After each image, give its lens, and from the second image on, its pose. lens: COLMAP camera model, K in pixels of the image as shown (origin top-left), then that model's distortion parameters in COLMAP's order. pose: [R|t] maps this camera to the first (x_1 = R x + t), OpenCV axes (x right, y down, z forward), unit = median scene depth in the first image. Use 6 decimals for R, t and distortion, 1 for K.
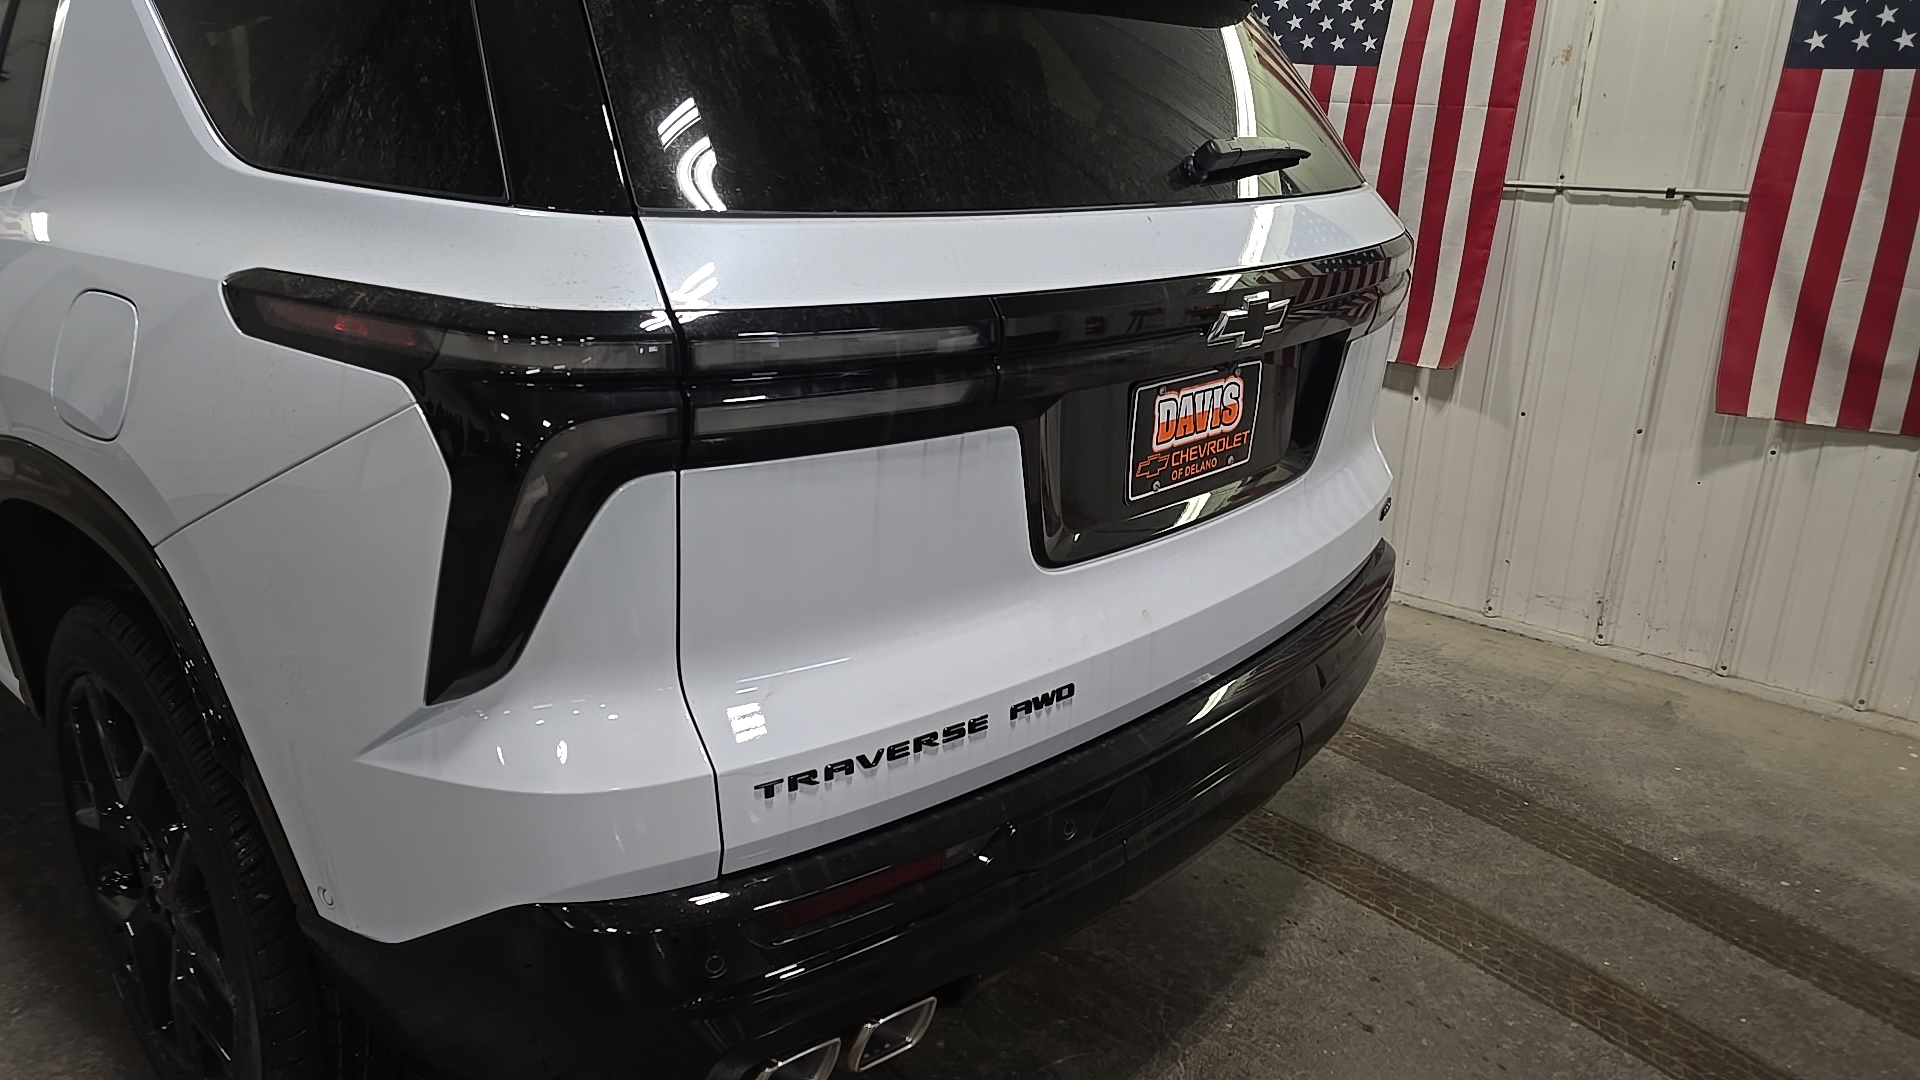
lens RADIAL K [[1275.7, 0, 965.5], [0, 1275.7, 544.8], [0, 0, 1]] dist [0.058297, -0.057853]
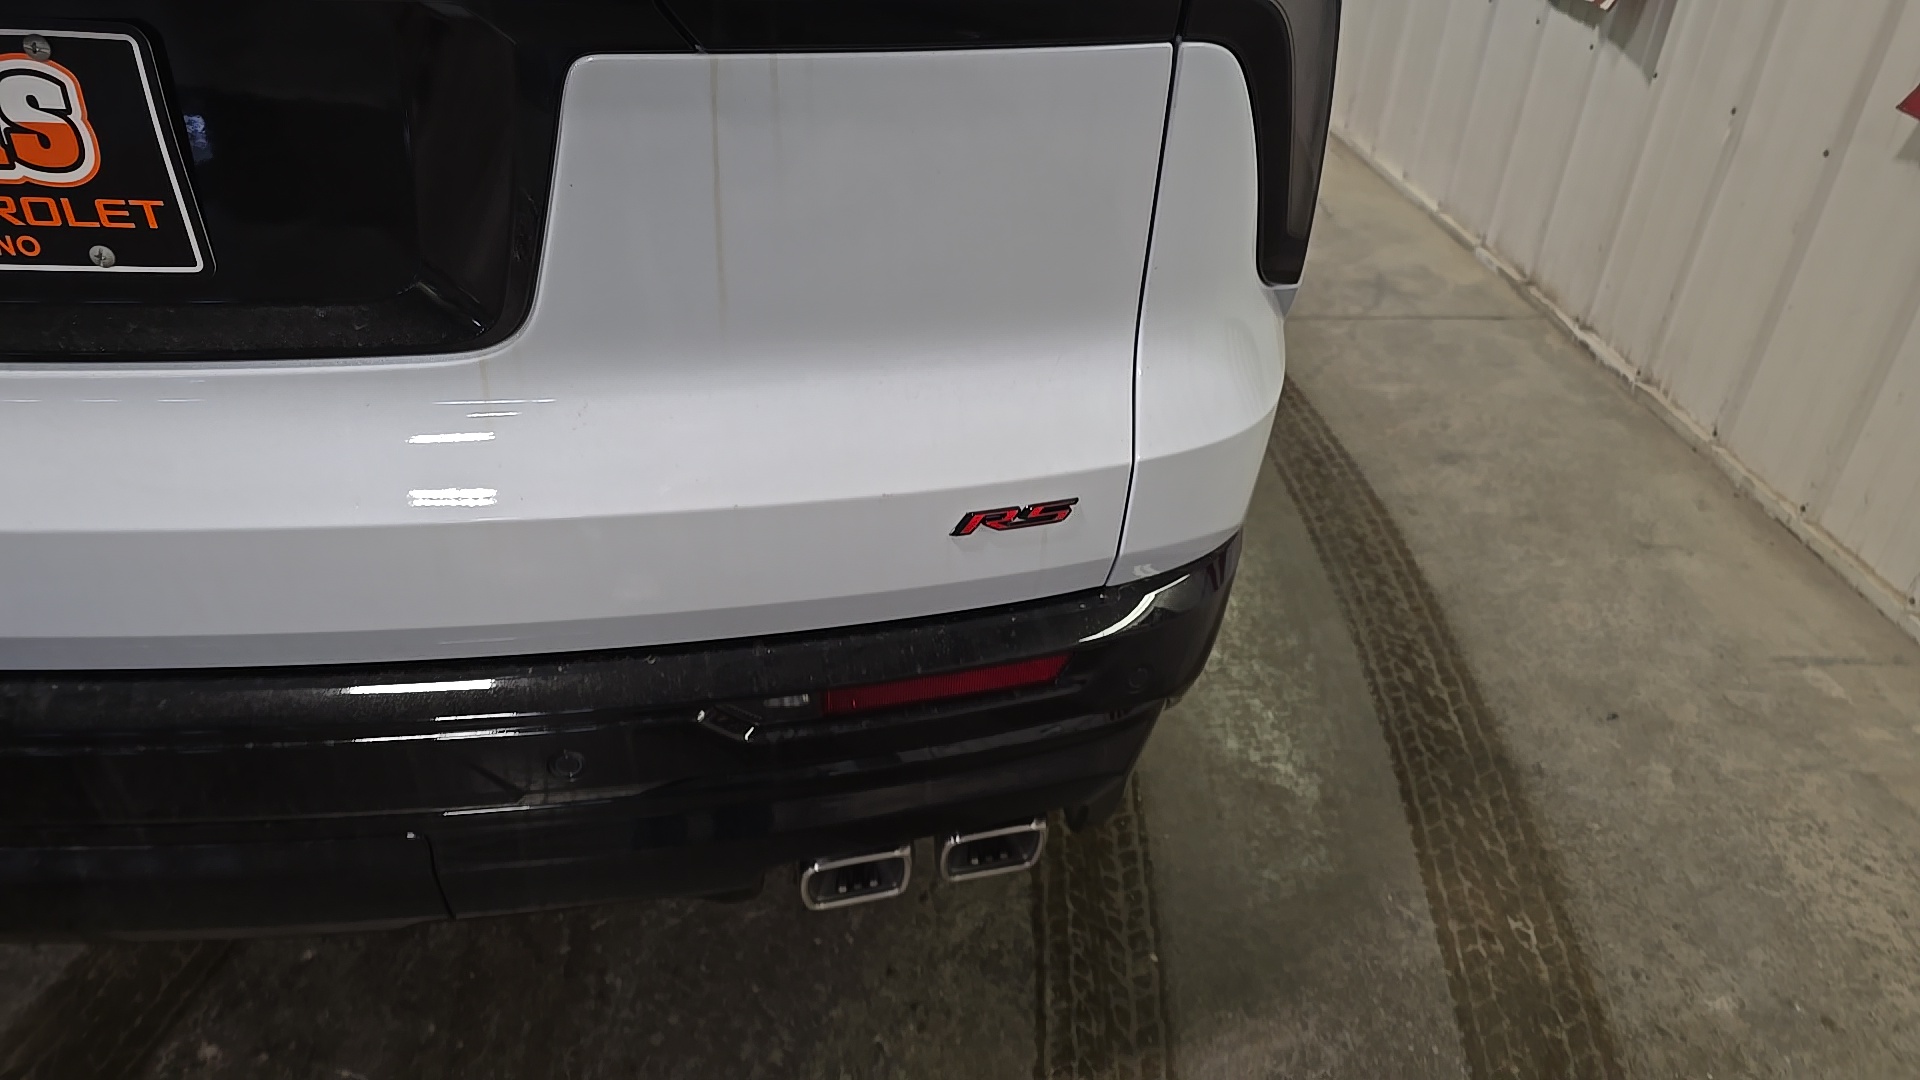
lens RADIAL K [[1284.7, 0, 996.3], [0, 1284.7, 550.2], [0, 0, 1]] dist [0.051723, -0.057571]
pose [[0.704696, 0.387160, -0.594567, 0.376717], [-0.245220, 0.919259, 0.307946, -0.095758], [0.665786, -0.071209, 0.742737, 0.439878]]
